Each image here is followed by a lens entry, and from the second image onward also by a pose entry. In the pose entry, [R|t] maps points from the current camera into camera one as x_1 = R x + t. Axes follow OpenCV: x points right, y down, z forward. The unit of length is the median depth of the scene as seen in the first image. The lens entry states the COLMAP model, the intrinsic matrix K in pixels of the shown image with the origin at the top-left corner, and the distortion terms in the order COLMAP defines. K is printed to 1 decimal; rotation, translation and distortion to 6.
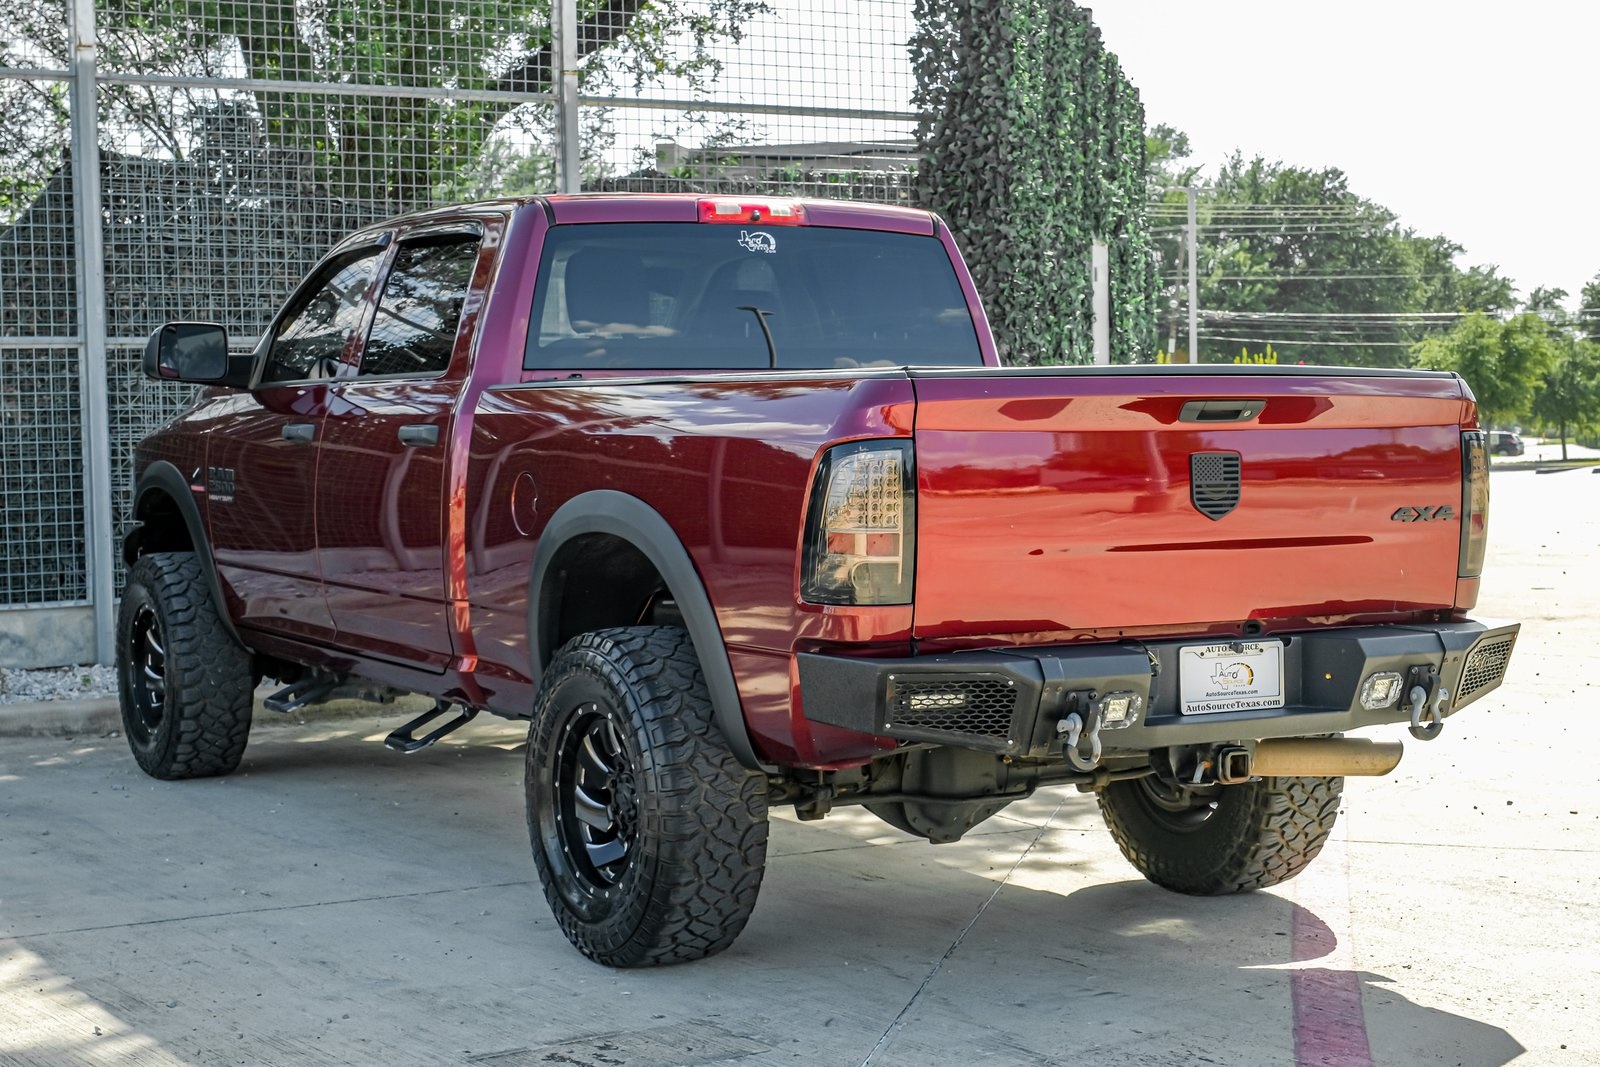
lens RADIAL K [[2652.7, 0, 800.0], [0, 2652.7, 533.5], [0, 0, 1]] dist [0.016919, 0.075566]
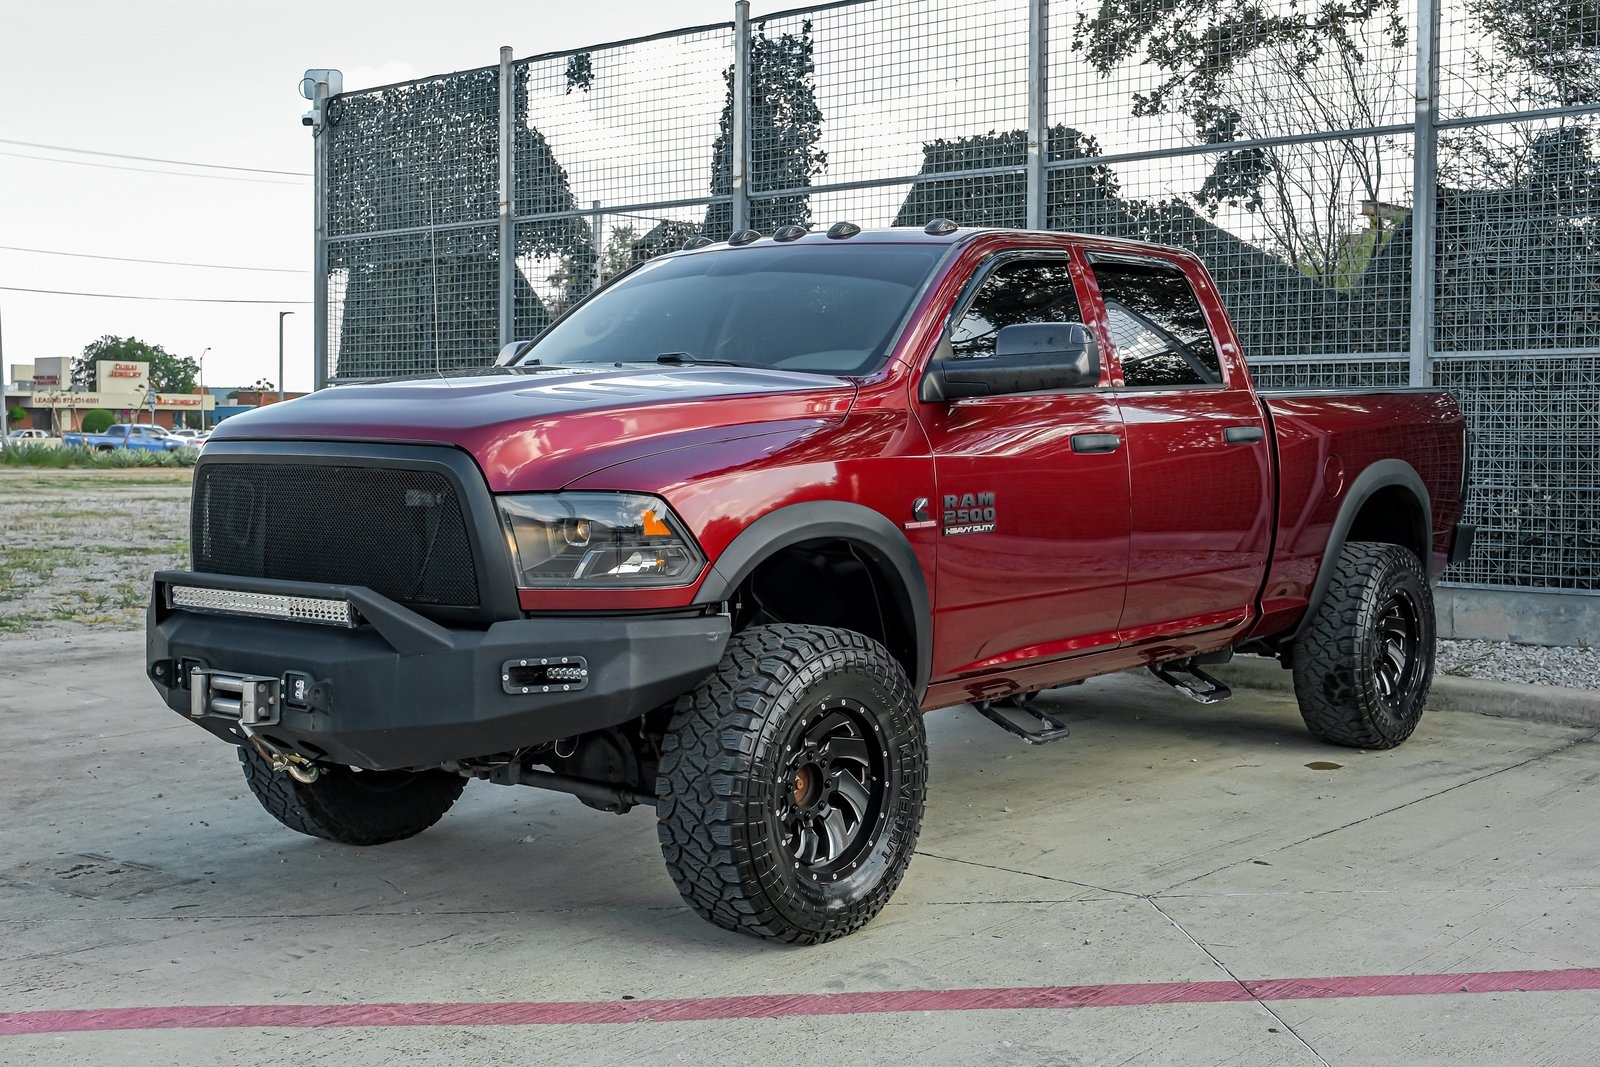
lens RADIAL K [[1998.5, 0, 800.0], [0, 1998.5, 533.5], [0, 0, 1]] dist [-0.012931, 0.079362]
pose [[0.307378, 0.069653, -0.949035, 0.466174], [-0.054838, 0.996957, 0.055409, -0.027818], [0.950006, 0.035012, 0.310263, 0.465366]]
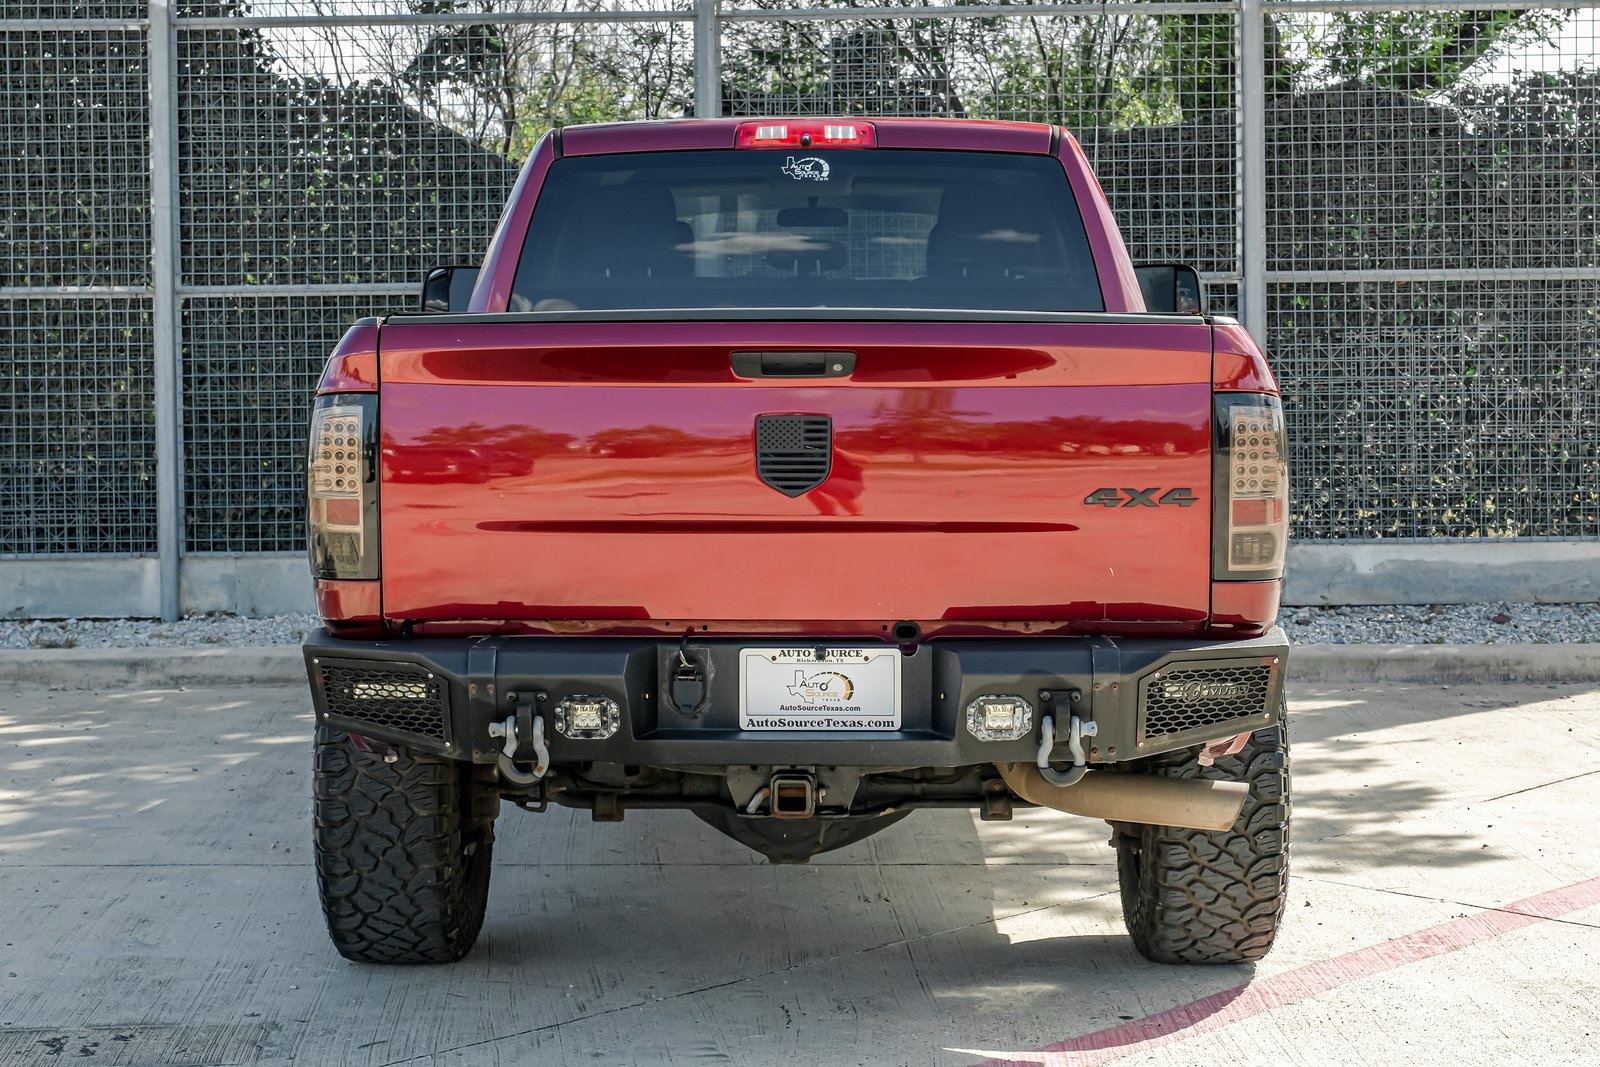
lens RADIAL K [[2806.0, 0, 796.7], [0, 2806.0, 463.1], [0, 0, 1]] dist [0.038533, 0.037044]
pose [[0.856168, 0.025968, -0.516044, 0.293150], [-0.029023, 0.999576, 0.002149, -0.008401], [0.515881, 0.013137, 0.856559, 0.122281]]
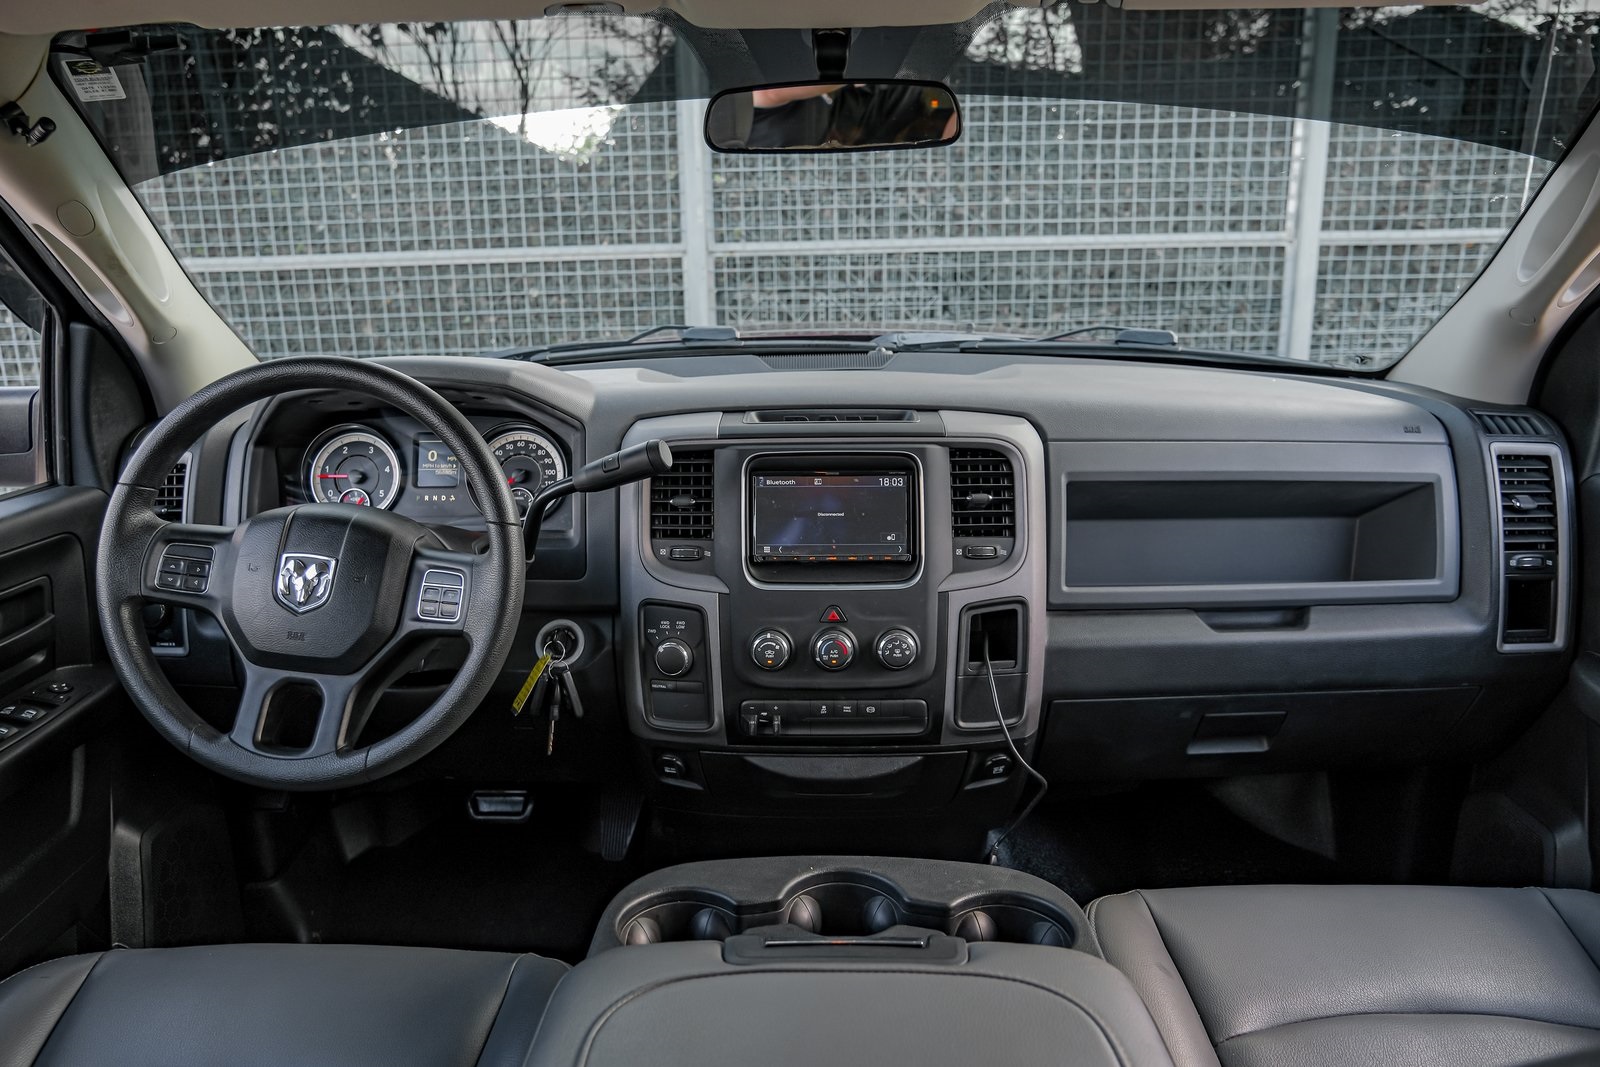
lens RADIAL K [[1105.9, 0, 764.5], [0, 1105.9, 538.5], [0, 0, 1]] dist [-0.031846, 0.002055]
pose [[0.848600, 0.126937, -0.513581, -0.045148], [-0.019617, 0.977670, 0.209229, -0.053817], [0.528672, -0.167477, 0.832140, 0.671678]]
